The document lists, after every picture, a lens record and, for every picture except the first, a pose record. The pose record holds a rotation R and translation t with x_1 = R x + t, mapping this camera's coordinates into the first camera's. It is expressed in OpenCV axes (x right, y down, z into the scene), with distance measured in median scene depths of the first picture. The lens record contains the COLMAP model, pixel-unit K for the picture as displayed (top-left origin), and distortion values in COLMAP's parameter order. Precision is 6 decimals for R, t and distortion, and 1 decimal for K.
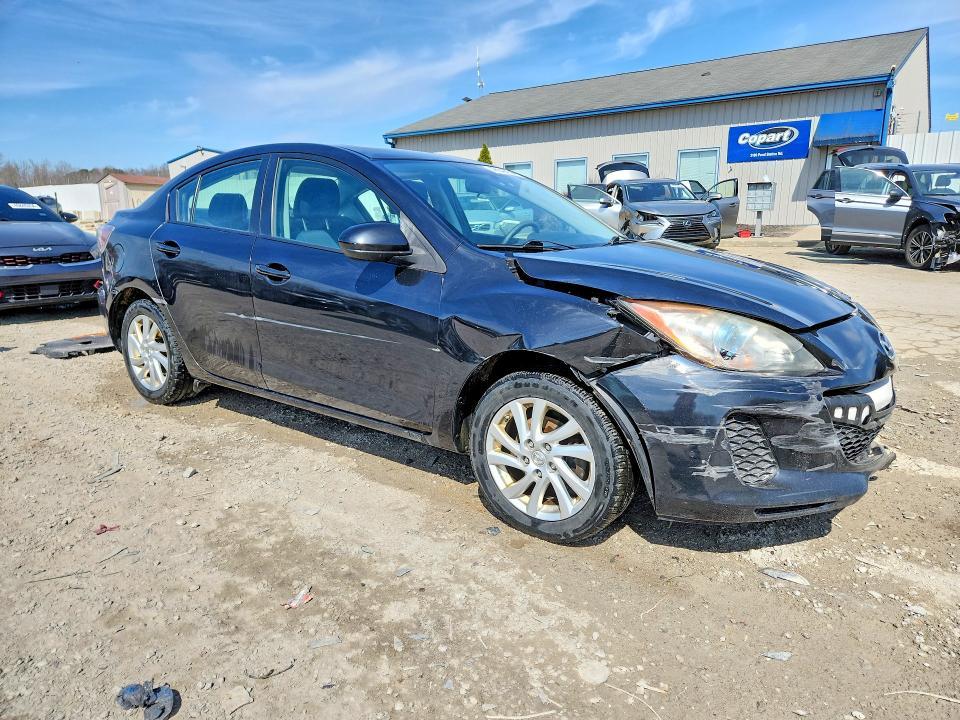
lens RADIAL K [[665.0, 0, 480.0], [0, 665.0, 360.0], [0, 0, 1]] dist [0.002232, -0.024857]
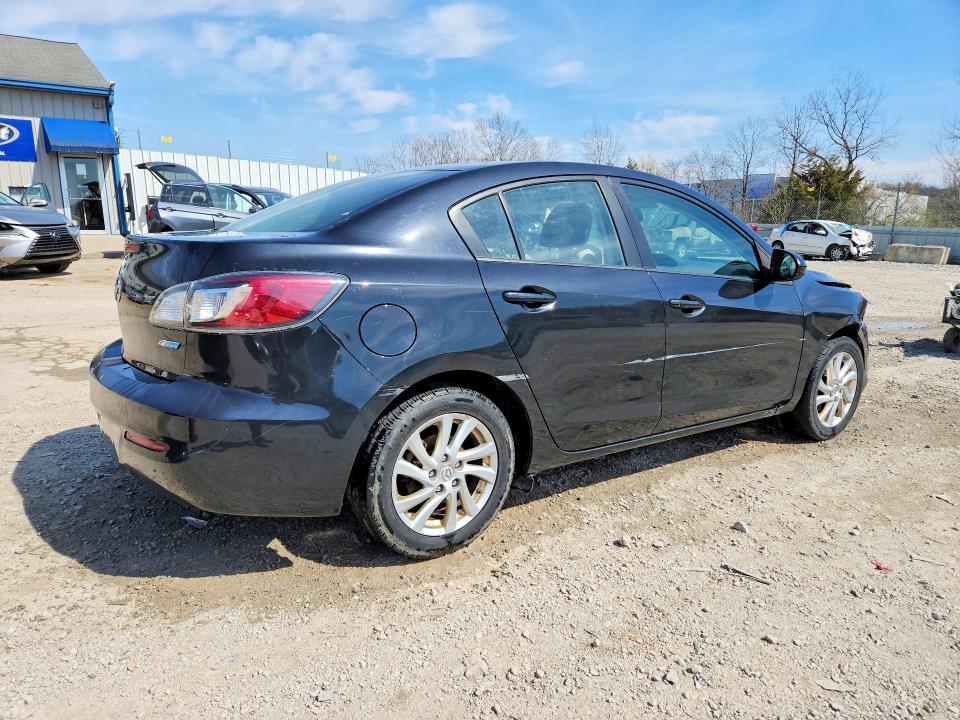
lens RADIAL K [[665.0, 0, 480.0], [0, 665.0, 360.0], [0, 0, 1]] dist [0.002232, -0.024857]
pose [[0.297834, -0.164783, 0.940288, -0.241016], [0.171680, 0.978175, 0.117044, -0.039991], [-0.939053, 0.126569, 0.319624, 0.175173]]
